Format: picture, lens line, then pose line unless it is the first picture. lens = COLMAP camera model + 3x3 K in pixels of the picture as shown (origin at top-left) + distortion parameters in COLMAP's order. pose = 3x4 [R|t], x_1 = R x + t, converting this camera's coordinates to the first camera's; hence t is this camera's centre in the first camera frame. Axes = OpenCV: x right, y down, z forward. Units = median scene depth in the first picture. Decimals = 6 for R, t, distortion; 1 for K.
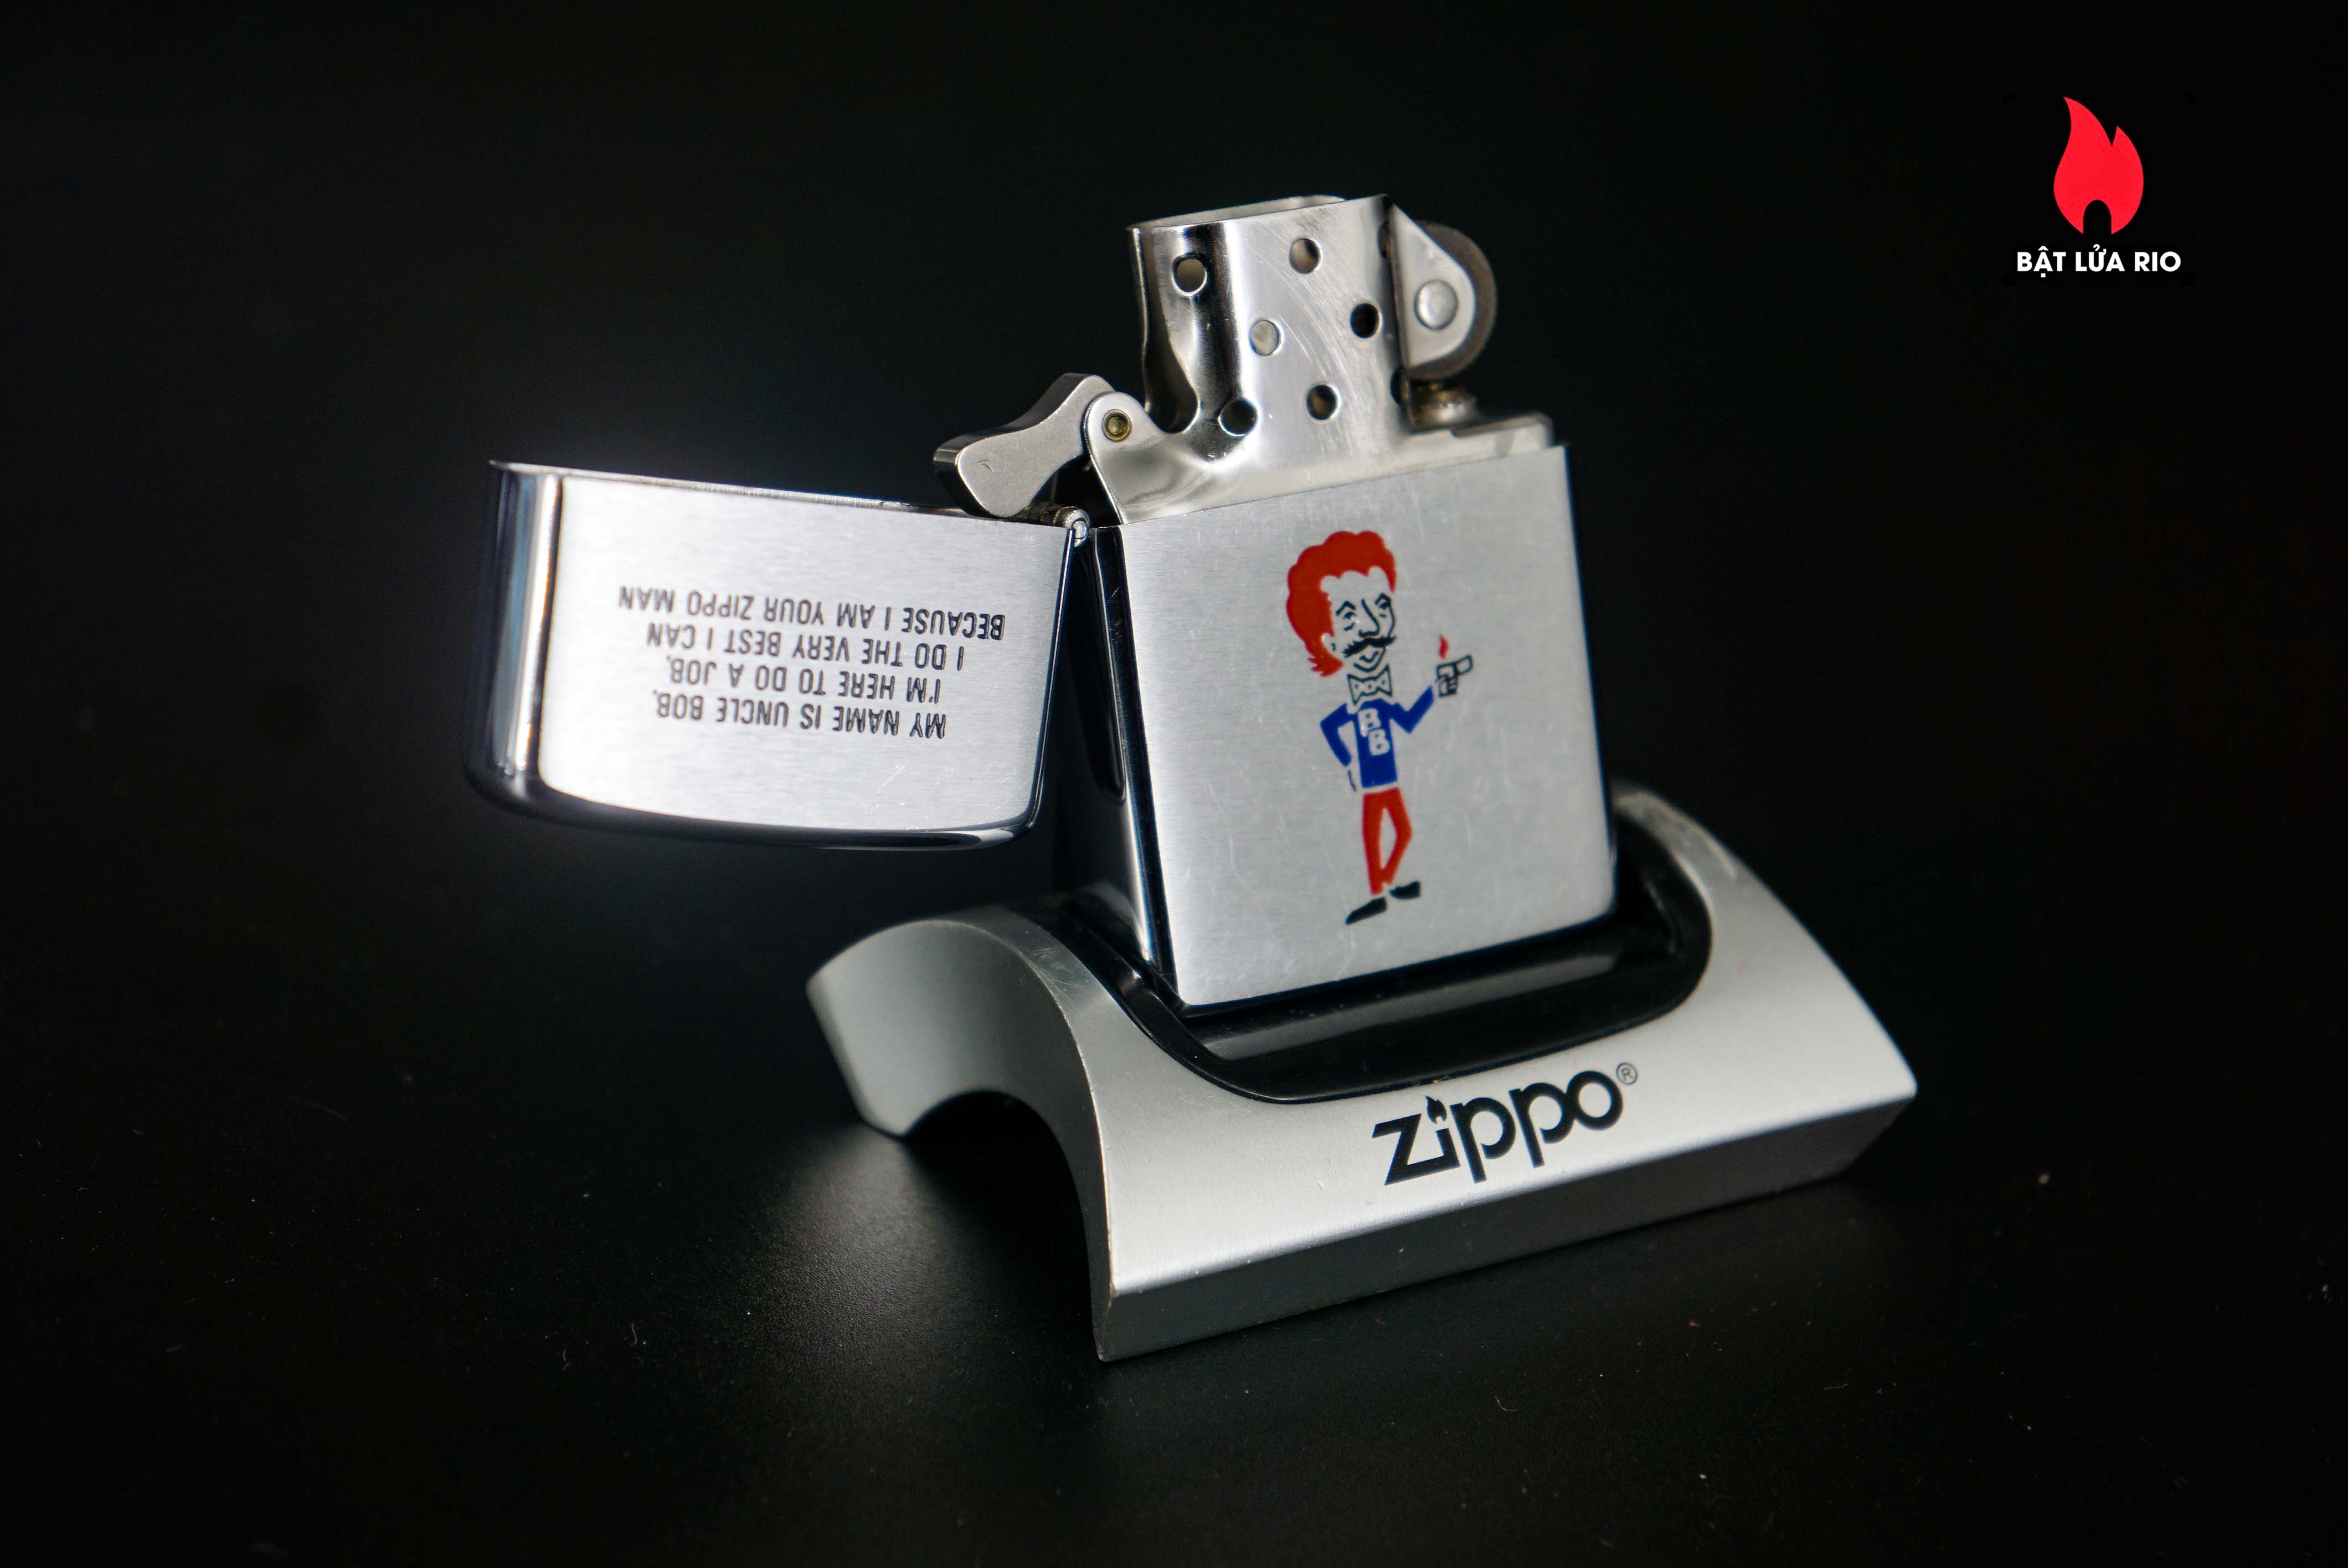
lens RADIAL K [[5633.2, 0, 1174.0], [0, 5633.2, 784.0], [0, 0, 1]] dist [0.440074, -0.310307]
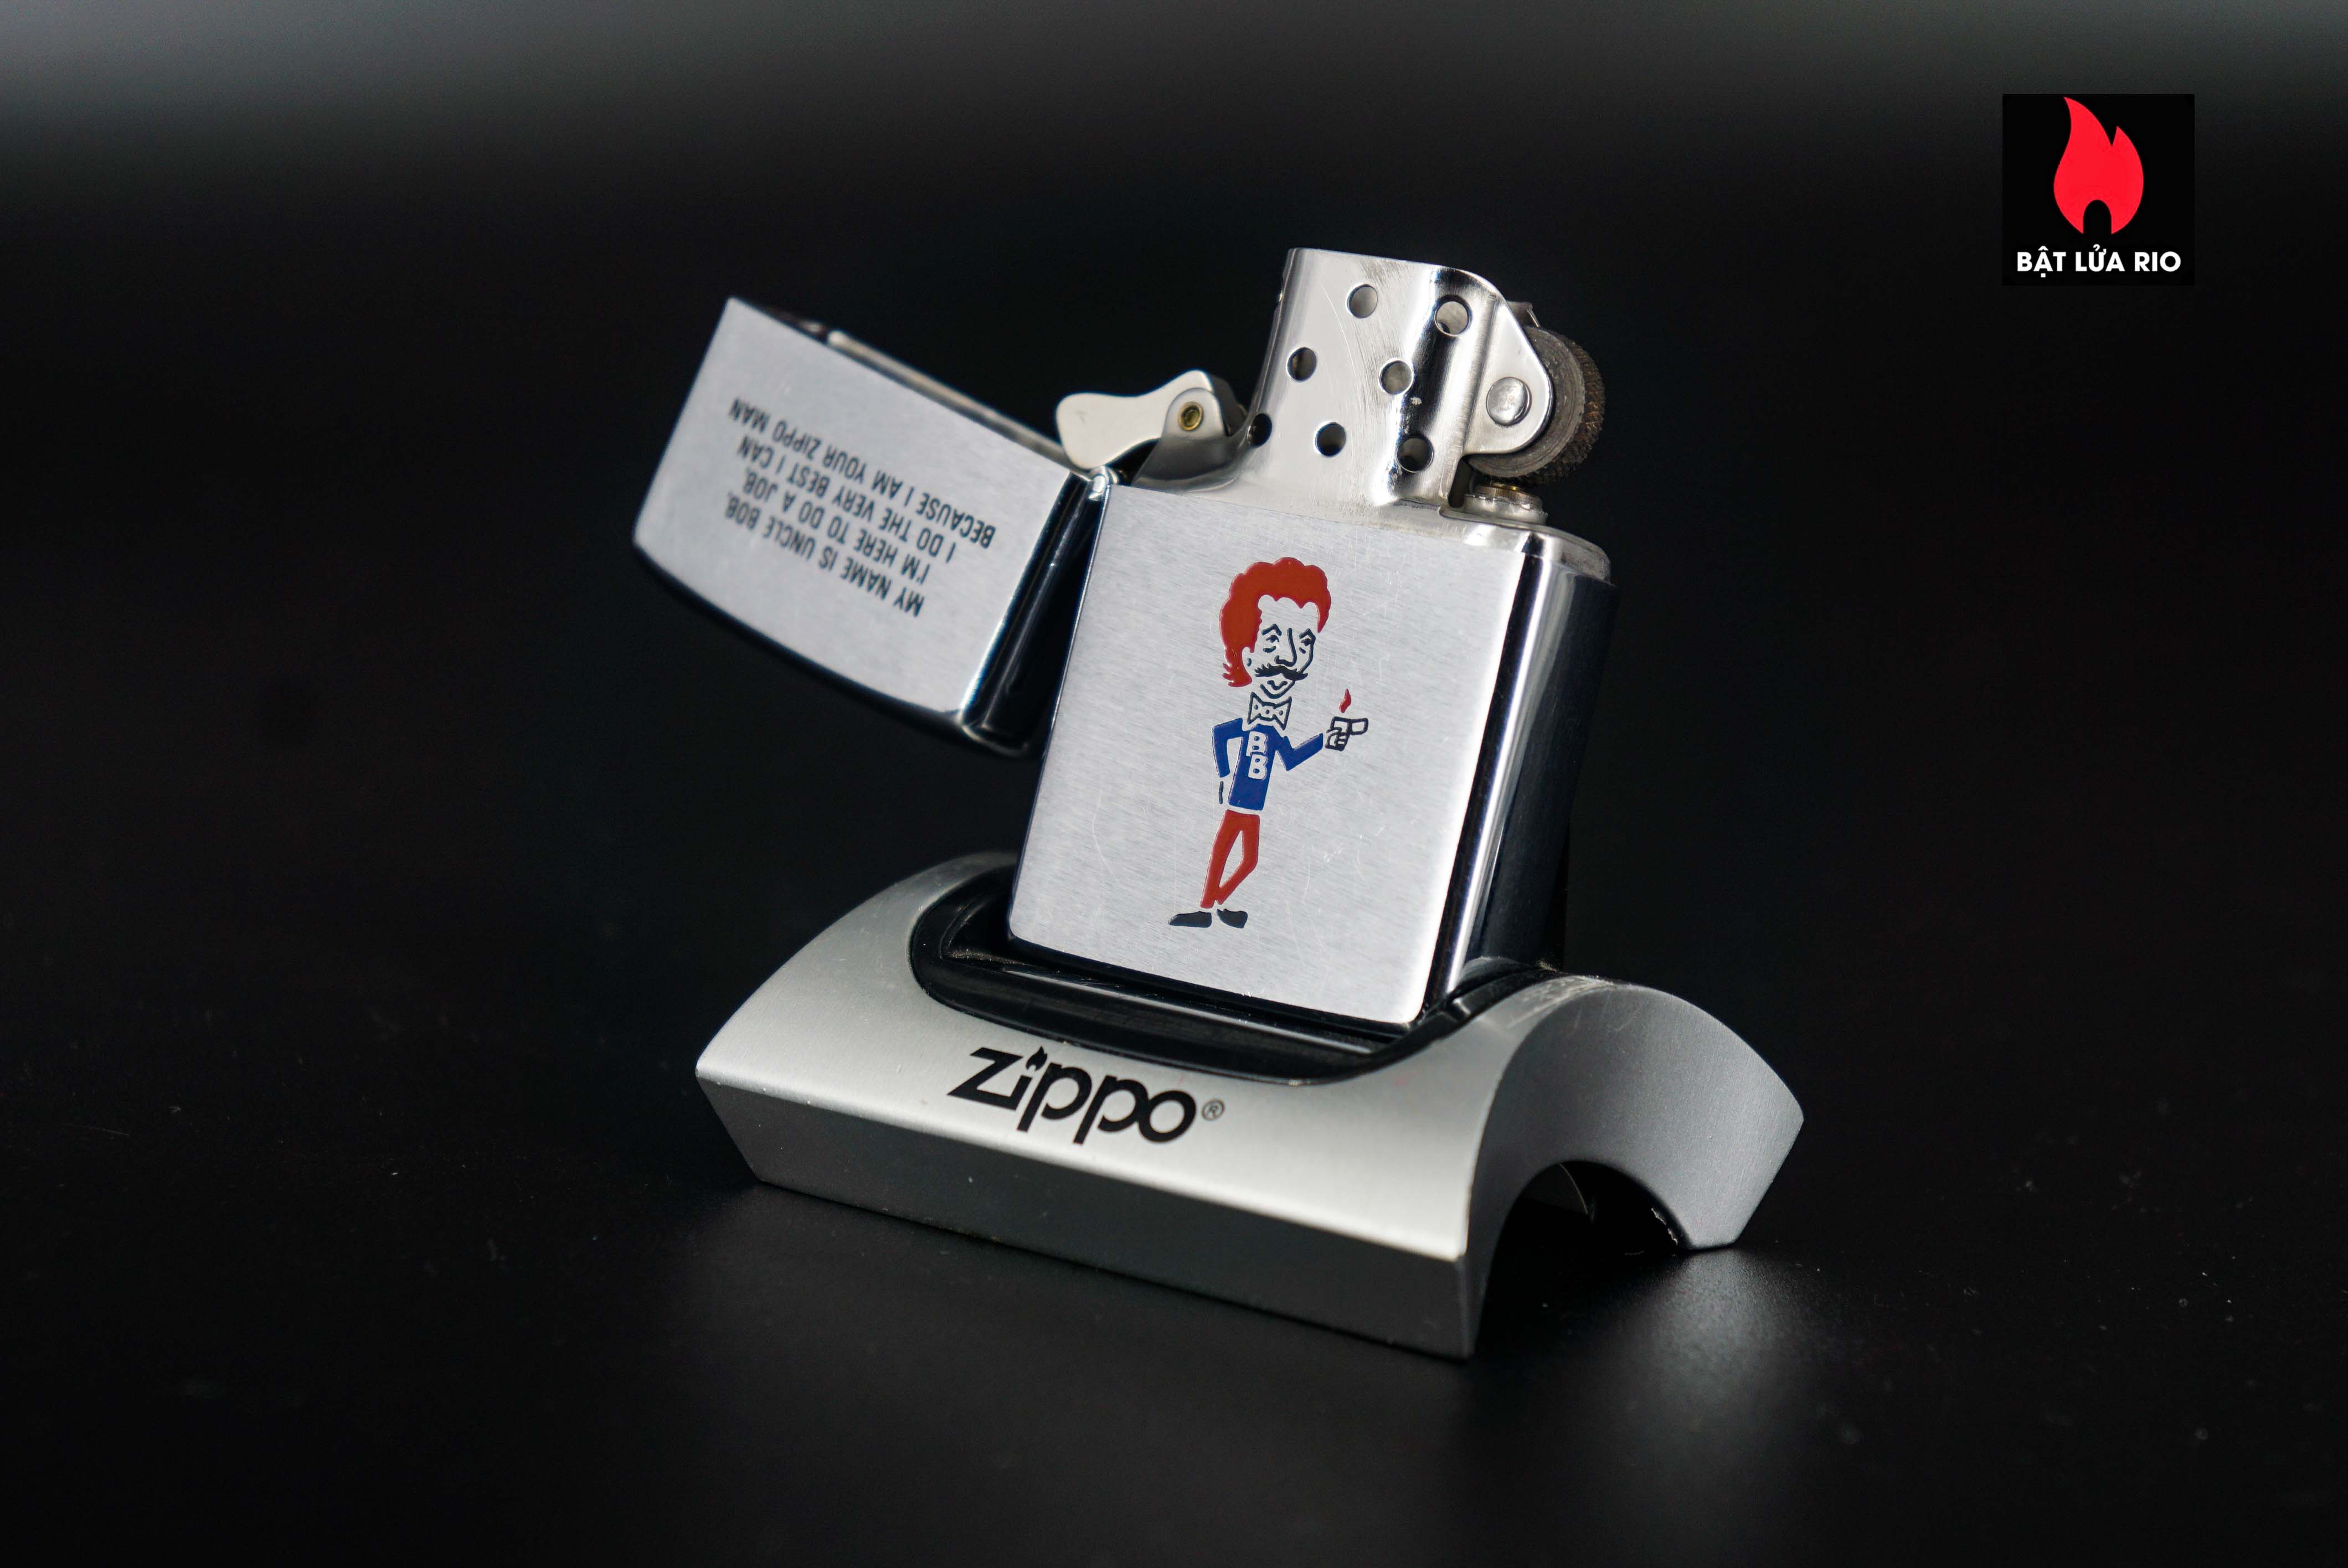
lens RADIAL K [[5633.2, 0, 1174.0], [0, 5633.2, 784.0], [0, 0, 1]] dist [0.440074, -0.310307]
pose [[0.450937, 0.185514, -0.873064, 0.924333], [-0.416415, 0.908910, -0.021947, 0.024143], [0.789465, 0.373453, 0.487112, 0.498145]]
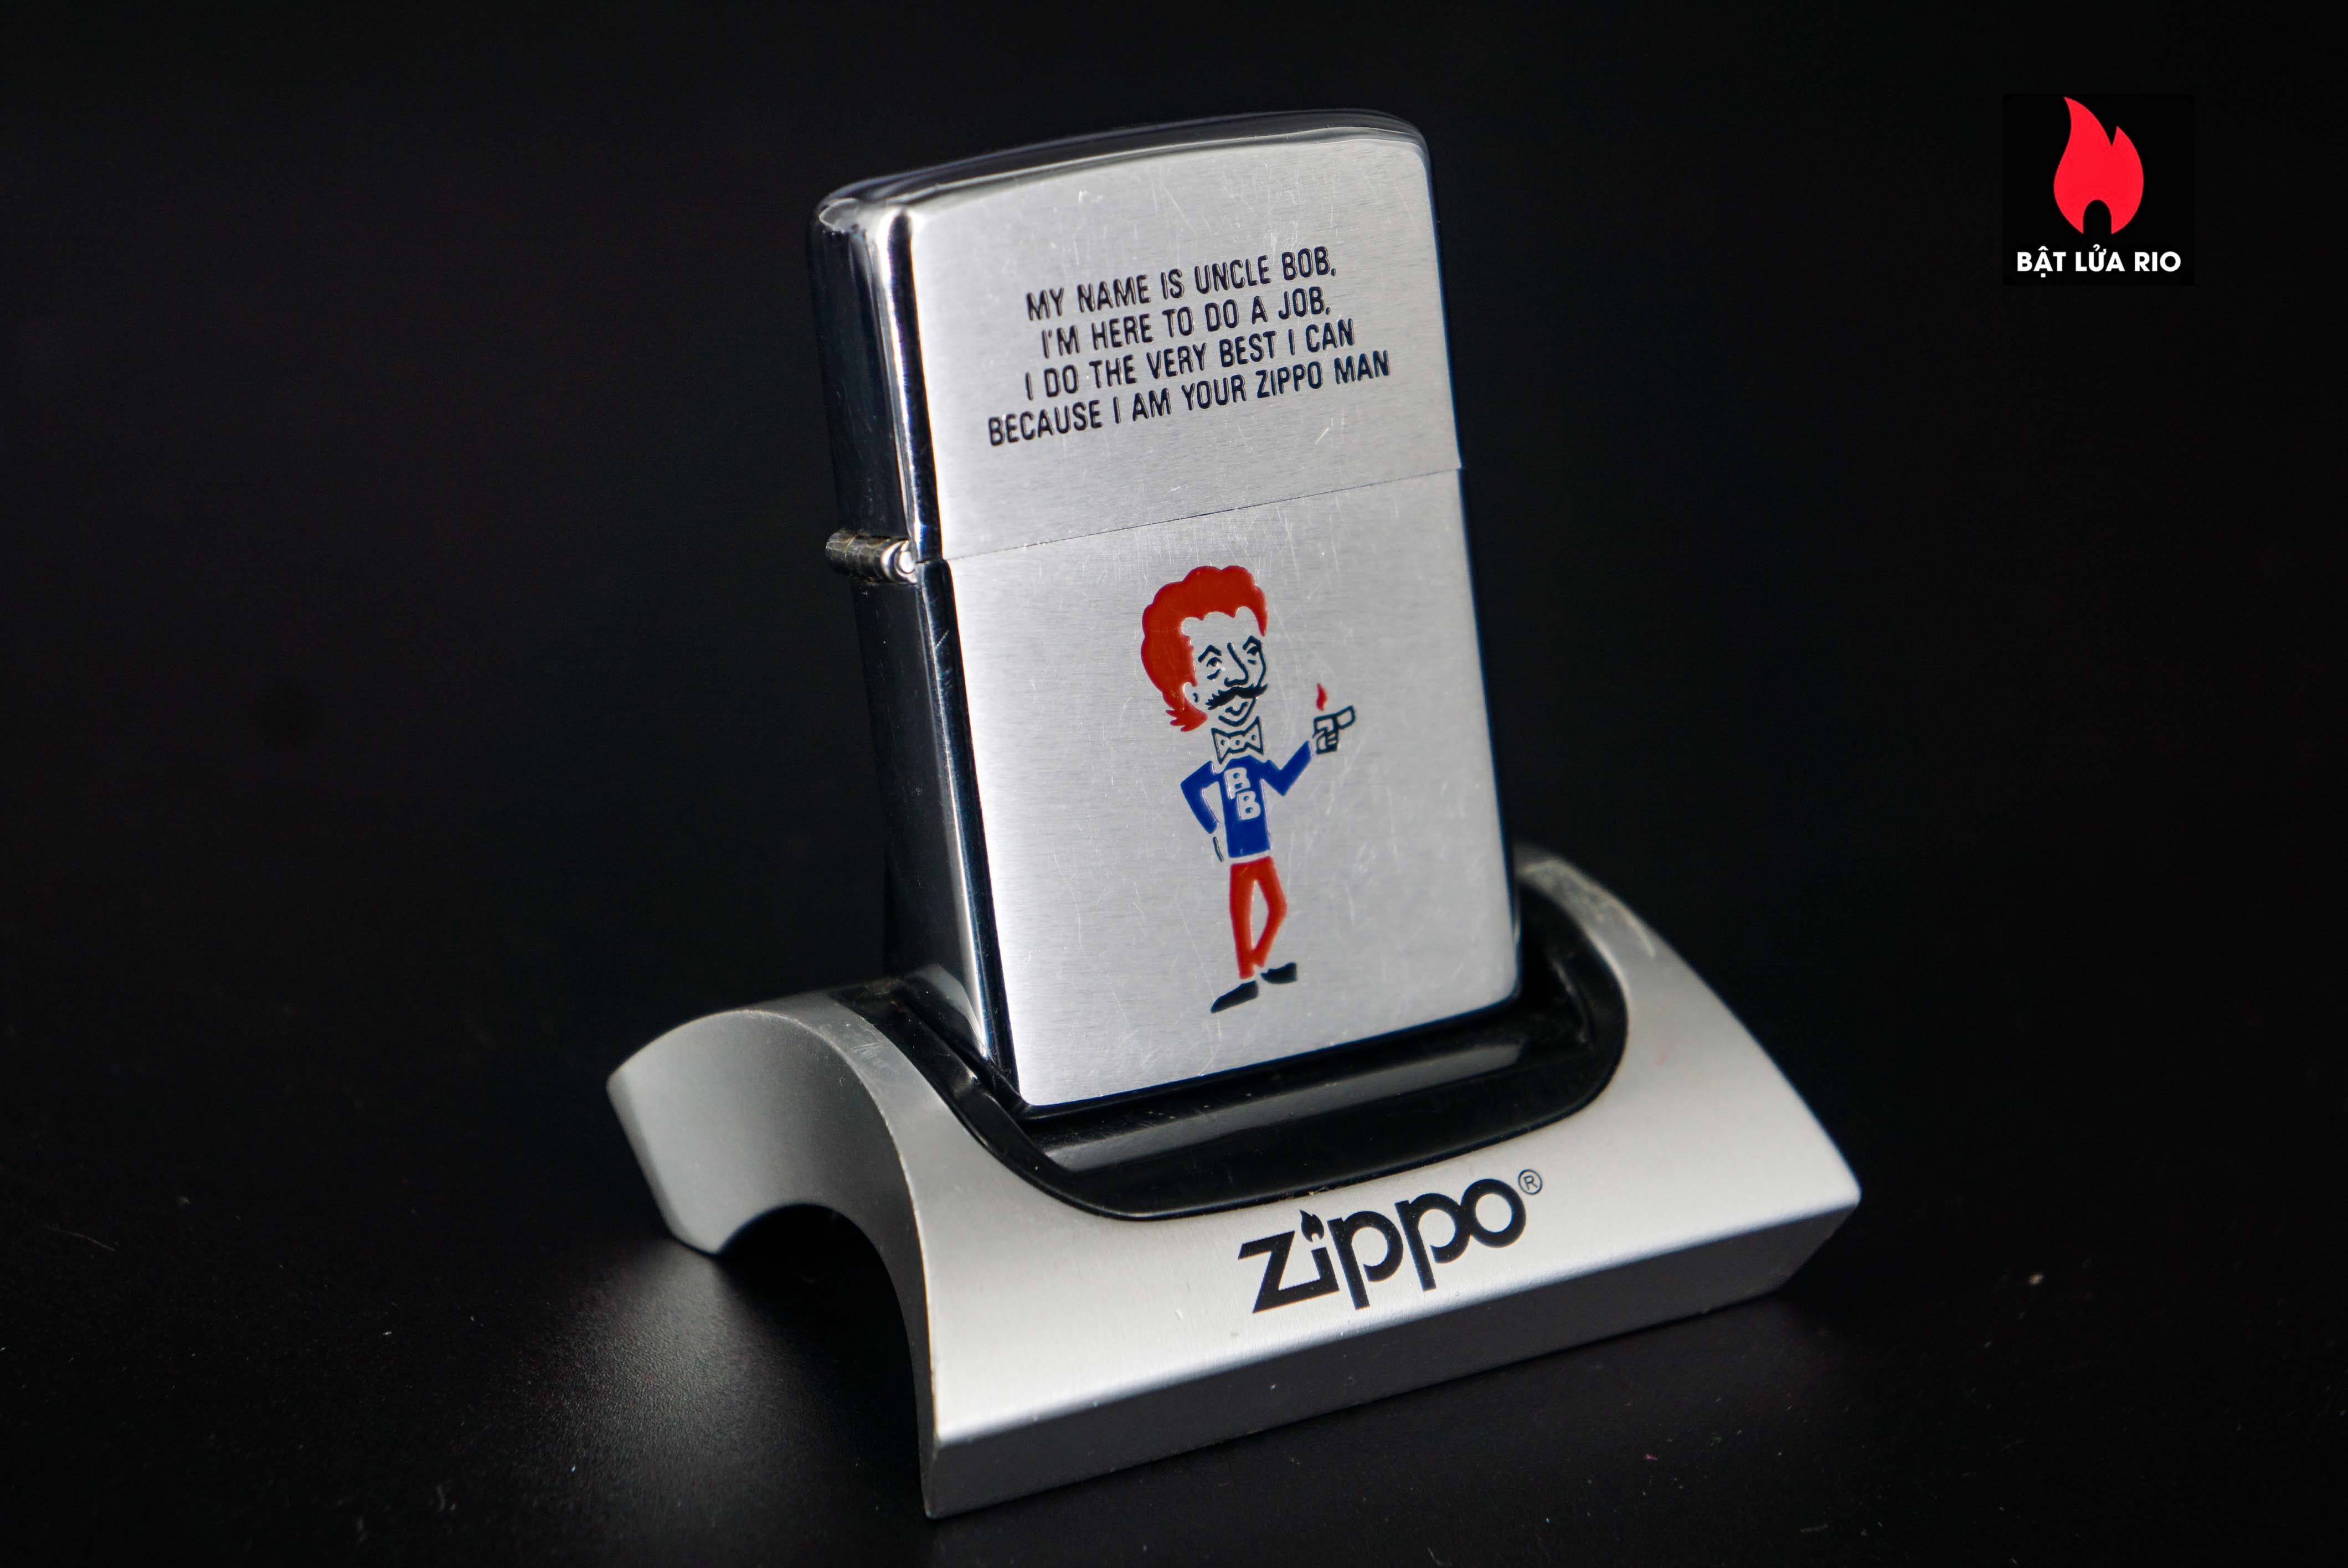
lens RADIAL K [[5633.2, 0, 1174.0], [0, 5633.2, 784.0], [0, 0, 1]] dist [0.440074, -0.310307]
pose [[0.999991, -0.003161, 0.002872, 0.022403], [0.003168, 0.999992, -0.002413, -0.008766], [-0.002864, 0.002422, 0.999993, 0.121191]]
